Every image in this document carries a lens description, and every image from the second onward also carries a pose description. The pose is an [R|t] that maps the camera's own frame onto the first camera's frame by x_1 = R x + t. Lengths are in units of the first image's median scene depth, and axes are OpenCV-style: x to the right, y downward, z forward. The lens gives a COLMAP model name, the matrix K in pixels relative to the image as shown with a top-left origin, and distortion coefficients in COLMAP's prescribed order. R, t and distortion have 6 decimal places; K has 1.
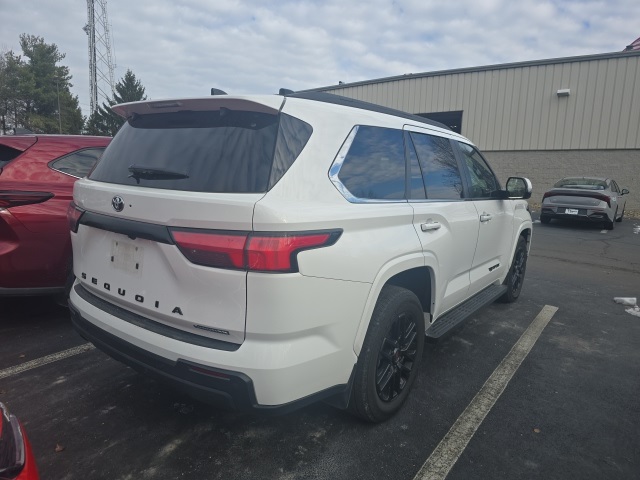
lens RADIAL K [[468.8, 0, 334.2], [0, 468.8, 239.7], [0, 0, 1]] dist [0.011499, -0.002434]
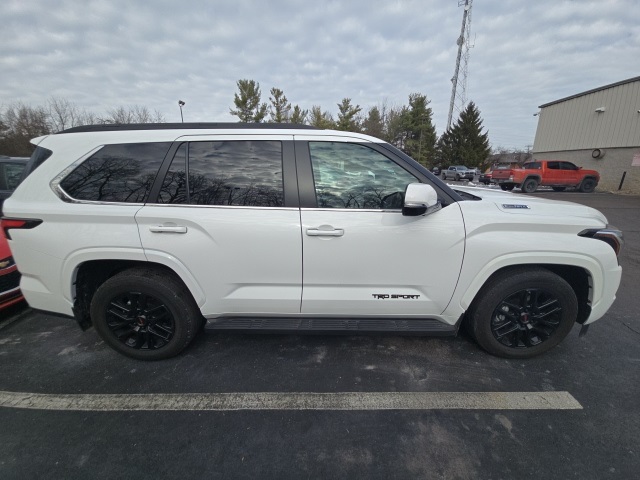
lens RADIAL K [[271.7, 0, 320.0], [0, 271.7, 240.0], [0, 0, 1]] dist [-0.000760, -0.000081]
pose [[0.556188, 0.197231, -0.807314, 0.107939], [-0.106248, 0.980334, 0.166303, -0.017256], [0.824237, -0.006720, 0.566205, 0.107180]]
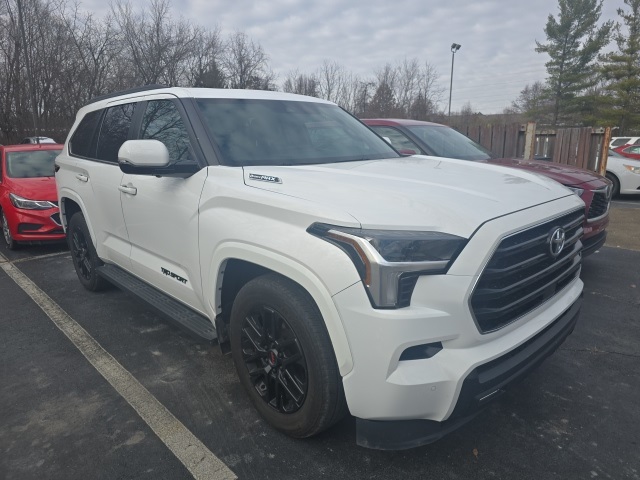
lens RADIAL K [[470.5, 0, 333.4], [0, 470.5, 237.3], [0, 0, 1]] dist [0.007430, 0.002733]
pose [[-0.244453, 0.170785, -0.954503, 0.161331], [-0.140755, 0.967691, 0.209193, -0.029791], [0.959391, 0.185489, -0.212516, 0.236248]]
